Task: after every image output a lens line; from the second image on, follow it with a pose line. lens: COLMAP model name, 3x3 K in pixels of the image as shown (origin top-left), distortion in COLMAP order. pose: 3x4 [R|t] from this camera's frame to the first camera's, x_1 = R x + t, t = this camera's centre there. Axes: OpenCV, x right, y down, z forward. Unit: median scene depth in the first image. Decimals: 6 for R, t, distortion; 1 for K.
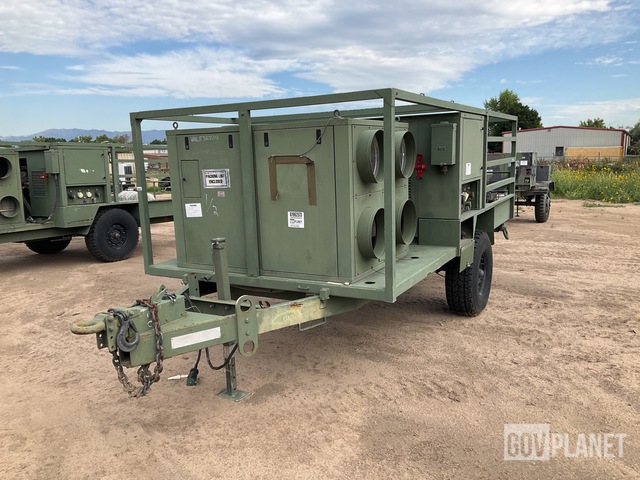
lens RADIAL K [[536.9, 0, 318.7], [0, 536.9, 239.7], [0, 0, 1]] dist [0.008760, 0.001935]
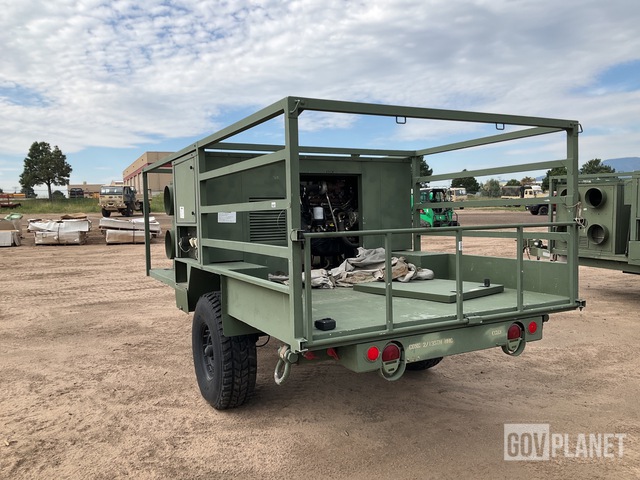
lens RADIAL K [[536.9, 0, 318.5], [0, 536.9, 241.3], [0, 0, 1]] dist [0.008760, 0.001935]
pose [[-0.549397, 0.086654, -0.831056, 0.962985], [-0.098861, 0.980880, 0.167631, -0.270149], [0.829693, 0.174255, -0.530326, 1.732258]]
